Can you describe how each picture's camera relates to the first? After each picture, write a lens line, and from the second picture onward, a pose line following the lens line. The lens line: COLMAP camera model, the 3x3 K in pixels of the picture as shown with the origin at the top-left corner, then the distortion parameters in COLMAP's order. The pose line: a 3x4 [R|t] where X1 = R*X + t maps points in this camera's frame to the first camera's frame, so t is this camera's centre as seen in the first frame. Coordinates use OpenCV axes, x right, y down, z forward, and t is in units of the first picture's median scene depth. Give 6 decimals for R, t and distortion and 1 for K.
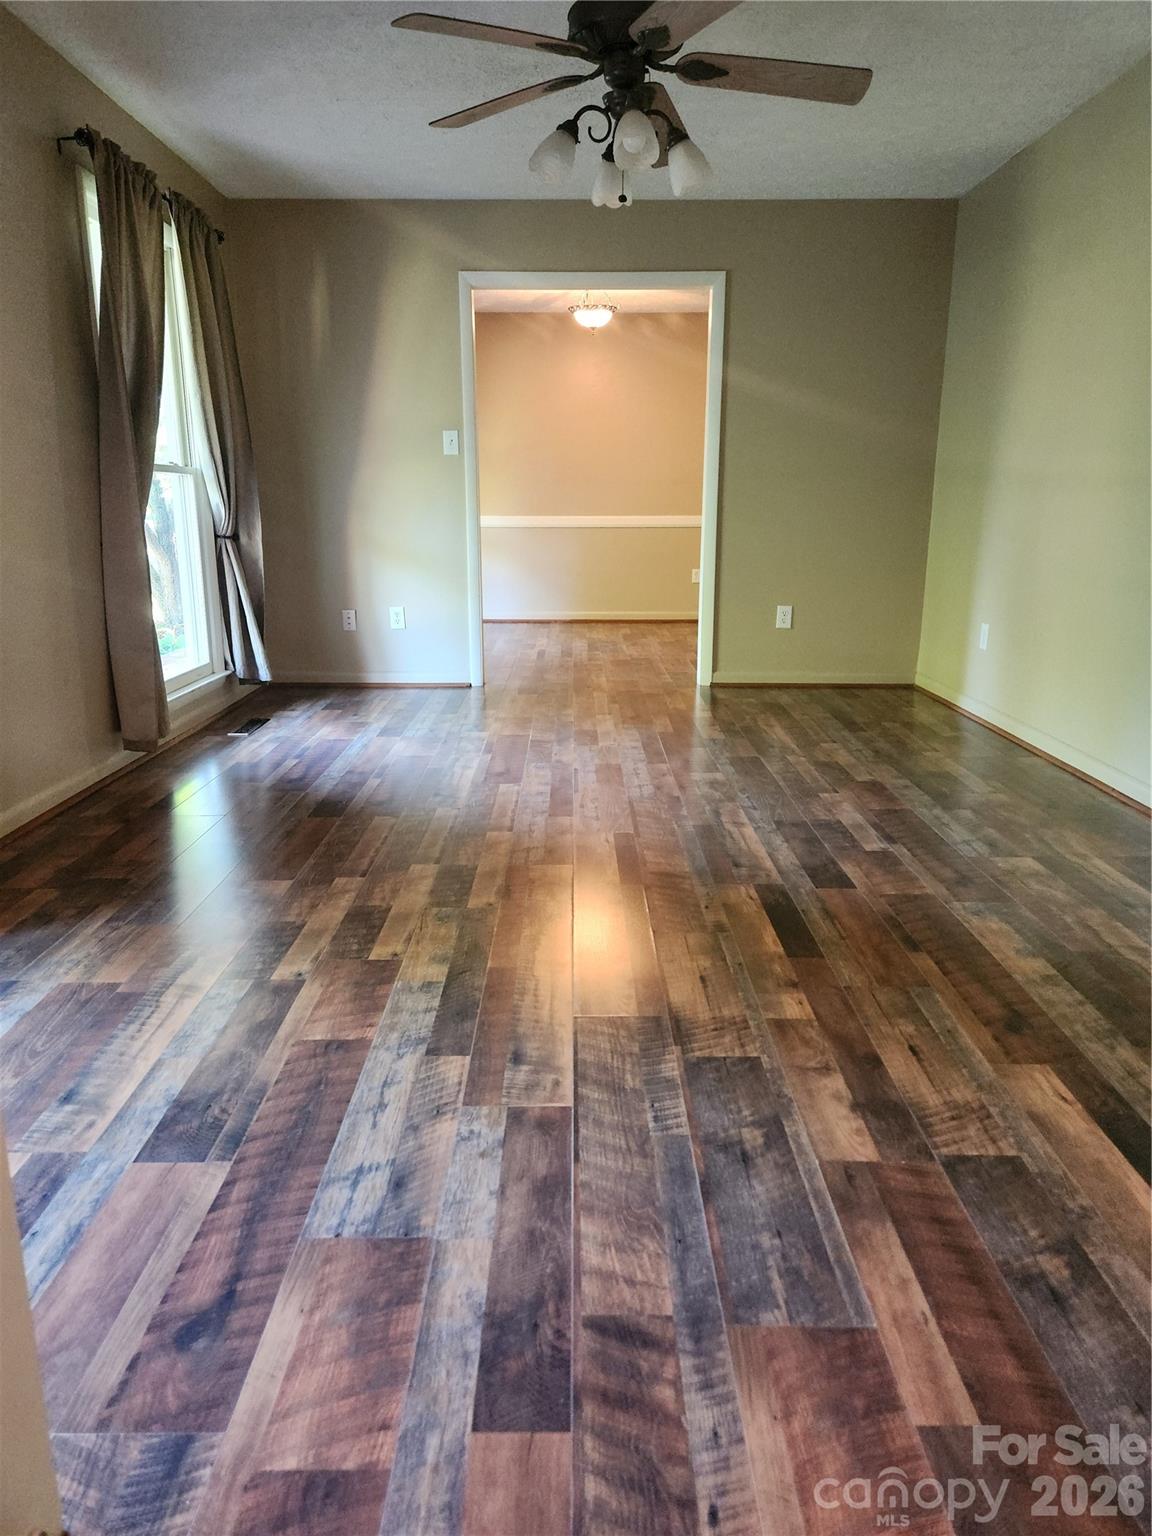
lens RADIAL K [[1019.1, 0, 560.9], [0, 1019.1, 746.0], [0, 0, 1]] dist [0.078092, -0.076896]
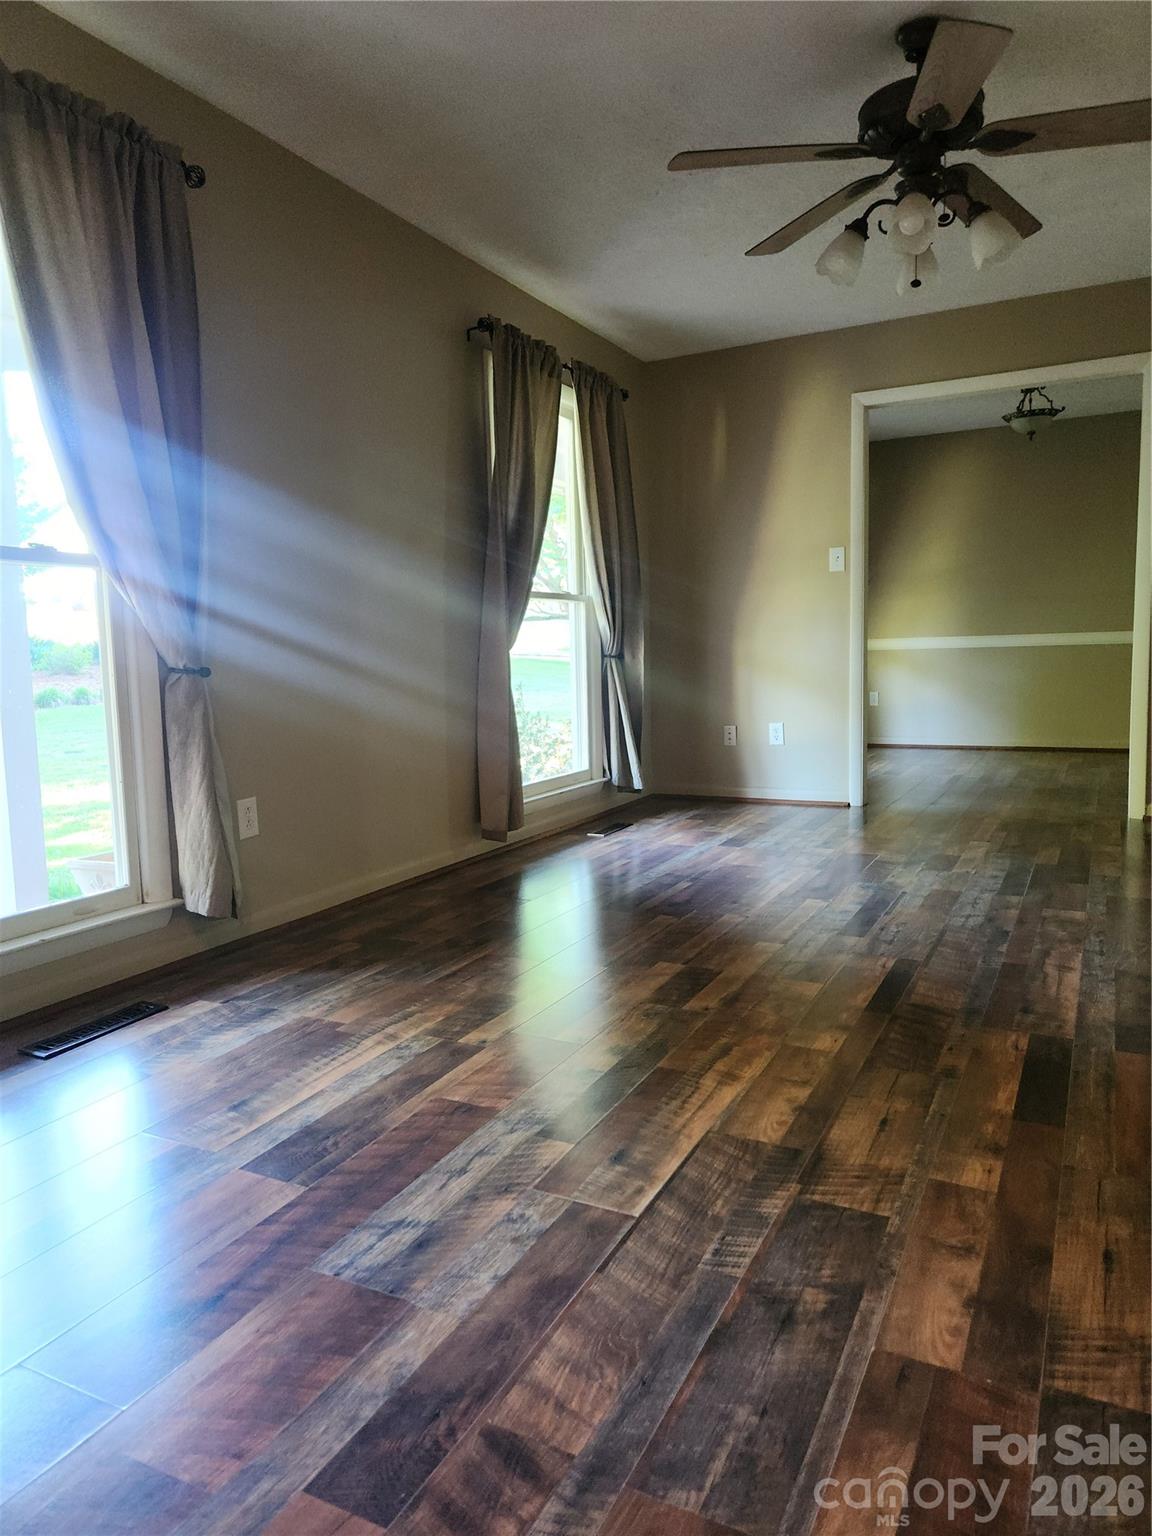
lens RADIAL K [[1008.4, 0, 579.1], [0, 1008.4, 760.2], [0, 0, 1]] dist [0.074690, -0.072516]
pose [[0.892441, 0.027697, -0.450314, 0.346573], [-0.080660, 0.991828, -0.098851, 0.041253], [0.443896, 0.124541, 0.887381, 0.119196]]
